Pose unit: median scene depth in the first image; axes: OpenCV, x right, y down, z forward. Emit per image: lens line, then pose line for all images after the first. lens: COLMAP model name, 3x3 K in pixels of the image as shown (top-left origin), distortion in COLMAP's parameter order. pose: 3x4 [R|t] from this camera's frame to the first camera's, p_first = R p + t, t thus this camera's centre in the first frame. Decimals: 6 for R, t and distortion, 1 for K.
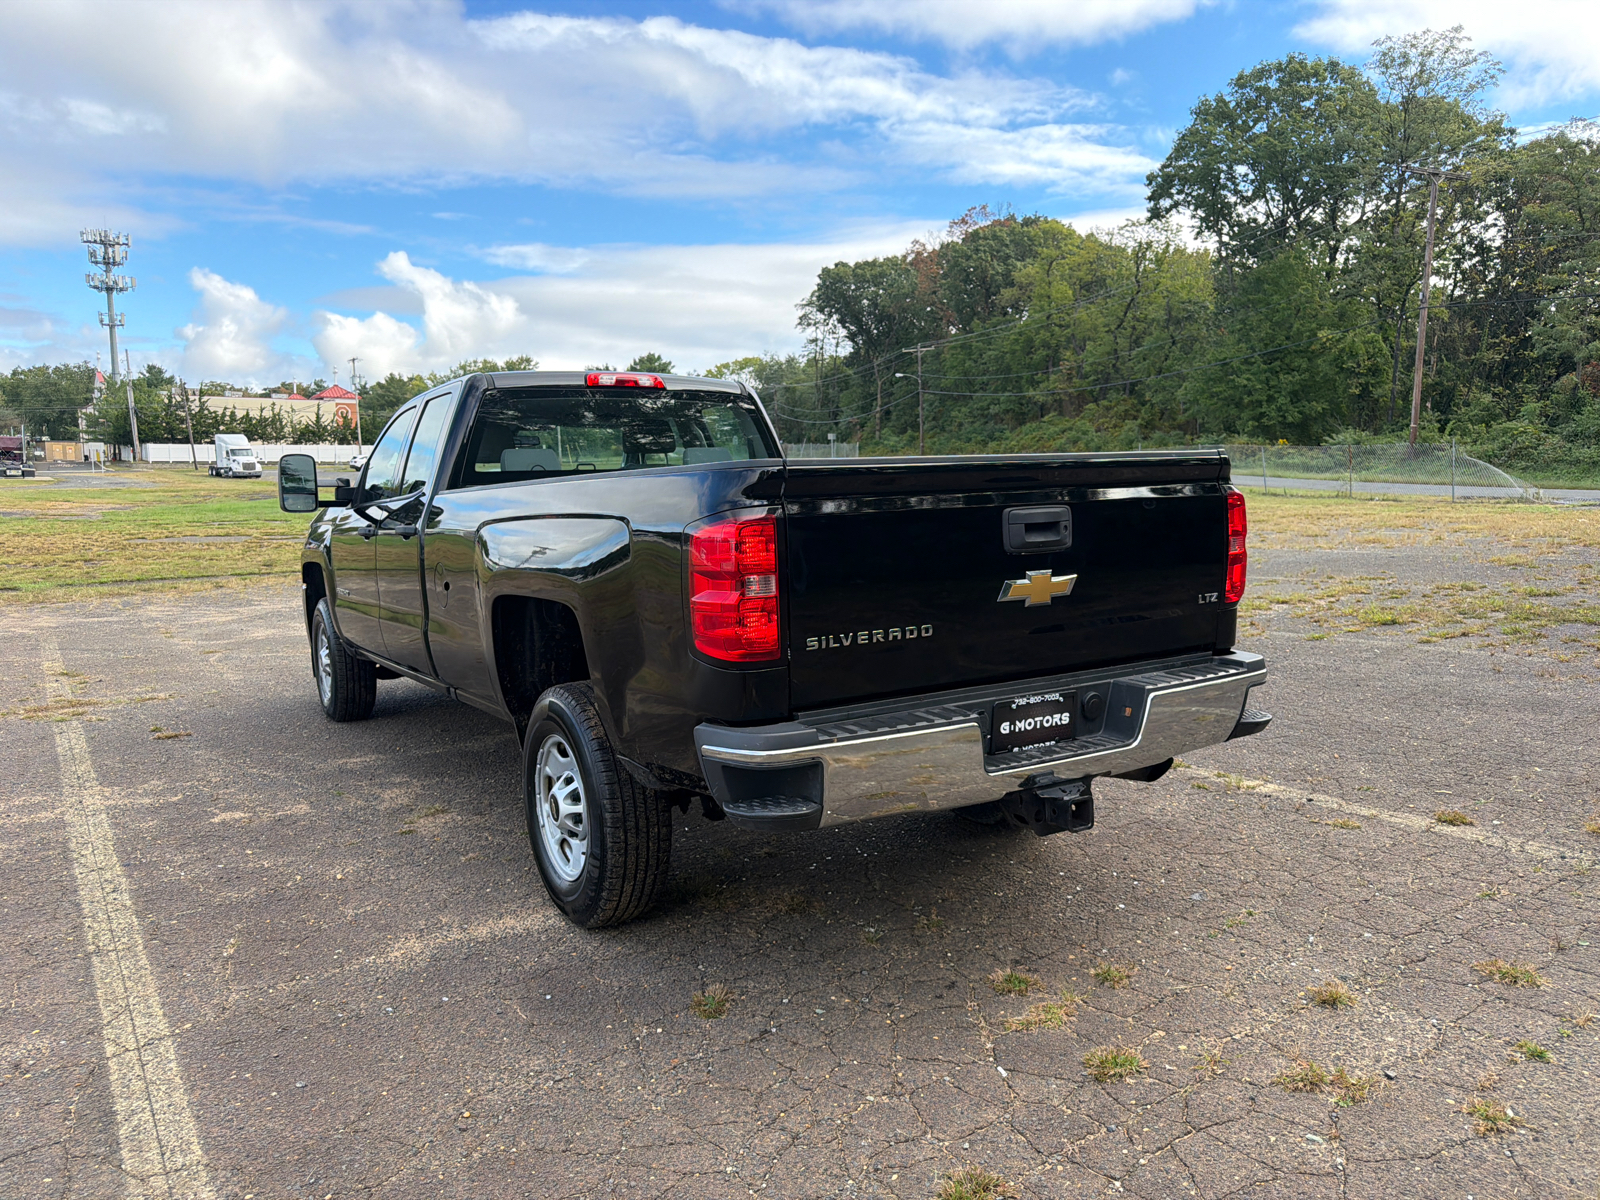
lens RADIAL K [[1134.8, 0, 800.2], [0, 1134.8, 595.7], [0, 0, 1]] dist [0.013608, -0.014277]
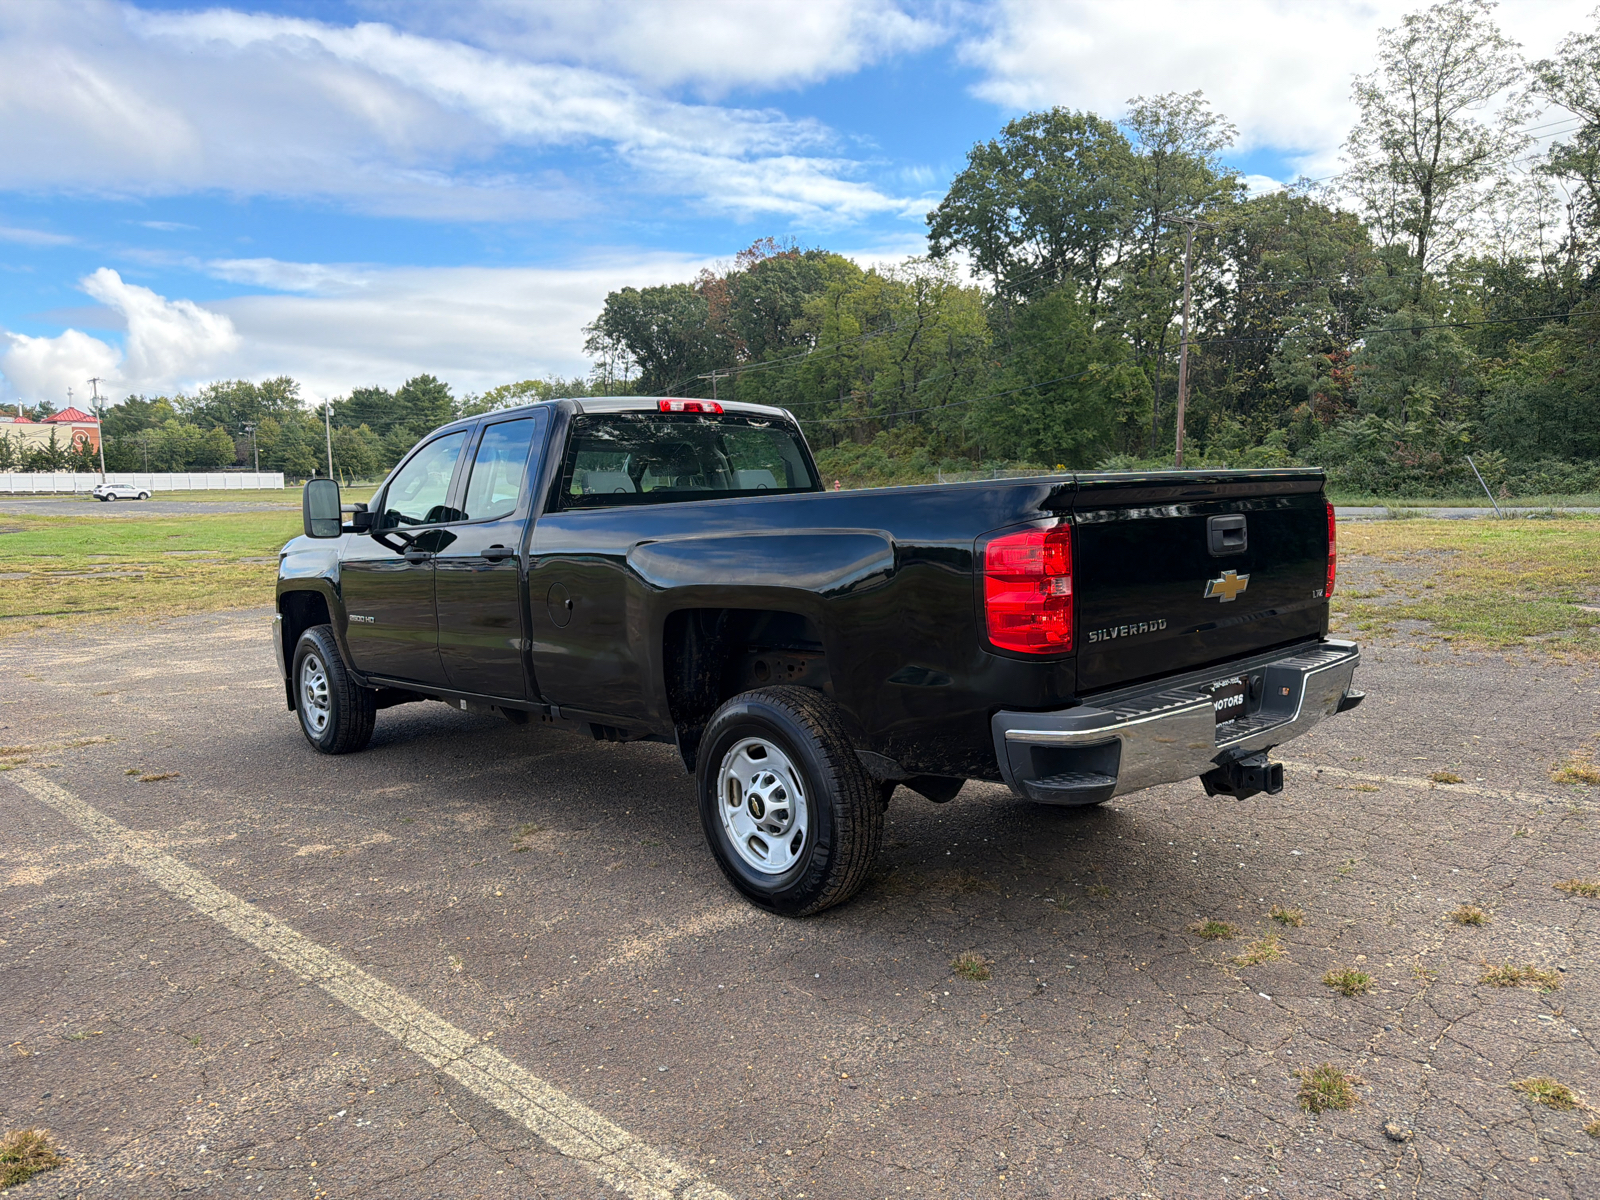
lens RADIAL K [[1124.6, 0, 800.0], [0, 1124.6, 600.0], [0, 0, 1]] dist [0.060330, -0.071964]
pose [[0.982046, -0.025886, 0.186859, -0.023106], [0.029296, 0.999450, -0.015509, 0.000671], [-0.186354, 0.020705, 0.982264, -0.003193]]
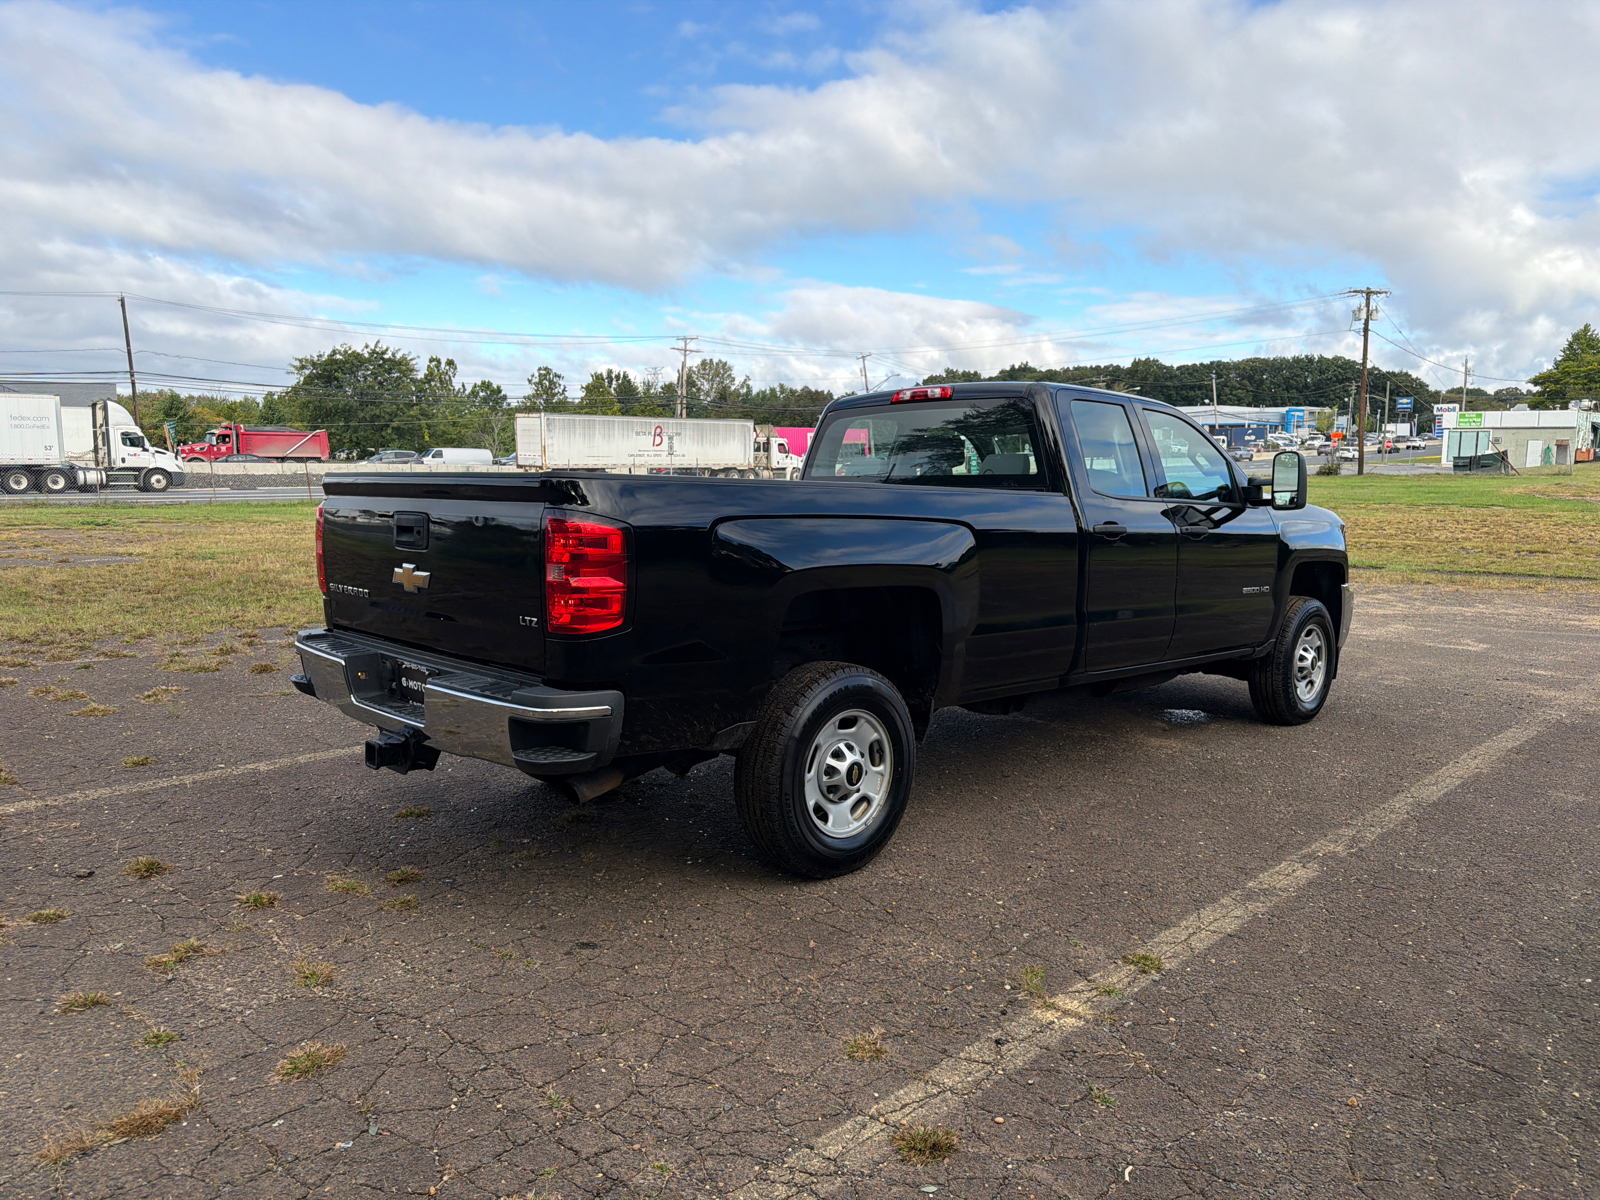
lens RADIAL K [[1134.8, 0, 800.2], [0, 1134.8, 595.7], [0, 0, 1]] dist [0.013608, -0.014277]
pose [[0.189467, 0.118945, -0.974656, 0.080756], [-0.107048, 0.989221, 0.099913, -0.008448], [0.976034, 0.085405, 0.200157, 0.061678]]
